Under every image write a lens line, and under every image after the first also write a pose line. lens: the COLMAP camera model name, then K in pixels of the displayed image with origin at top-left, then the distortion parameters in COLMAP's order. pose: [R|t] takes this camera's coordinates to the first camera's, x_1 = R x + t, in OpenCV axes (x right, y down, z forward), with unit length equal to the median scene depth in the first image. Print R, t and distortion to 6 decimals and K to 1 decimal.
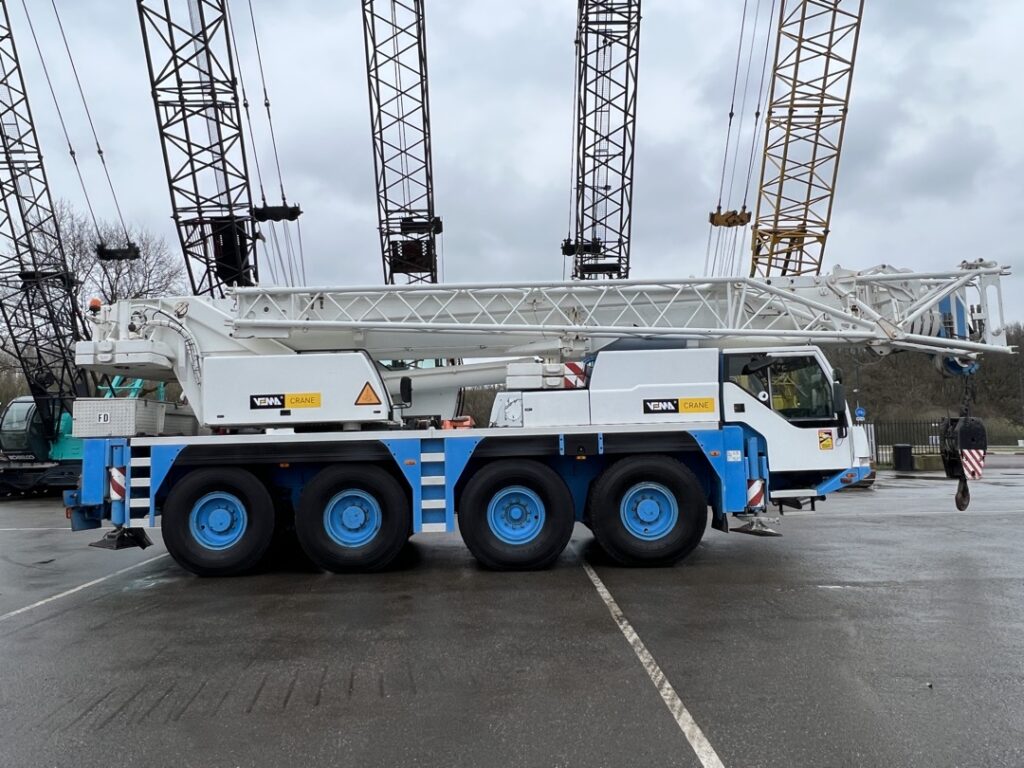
lens RADIAL K [[654.9, 0, 512.0], [0, 654.9, 384.0], [0, 0, 1]] dist [-0.016162, -0.000839]
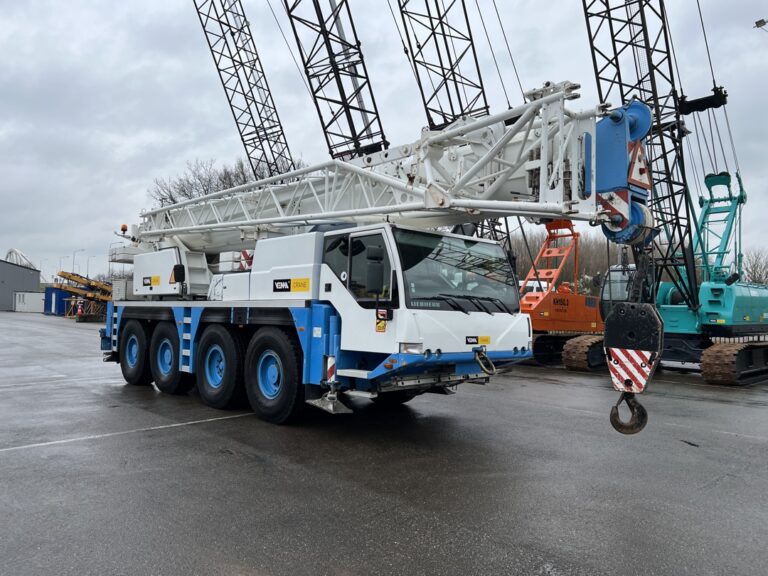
lens RADIAL K [[582.1, 0, 384.0], [0, 582.1, 288.0], [0, 0, 1]] dist [0.000991, -0.000299]
pose [[0.685156, 0.006284, -0.728369, 1.094951], [0.024421, 0.999202, 0.031592, 0.010271], [0.727986, -0.039433, 0.684457, 0.426355]]
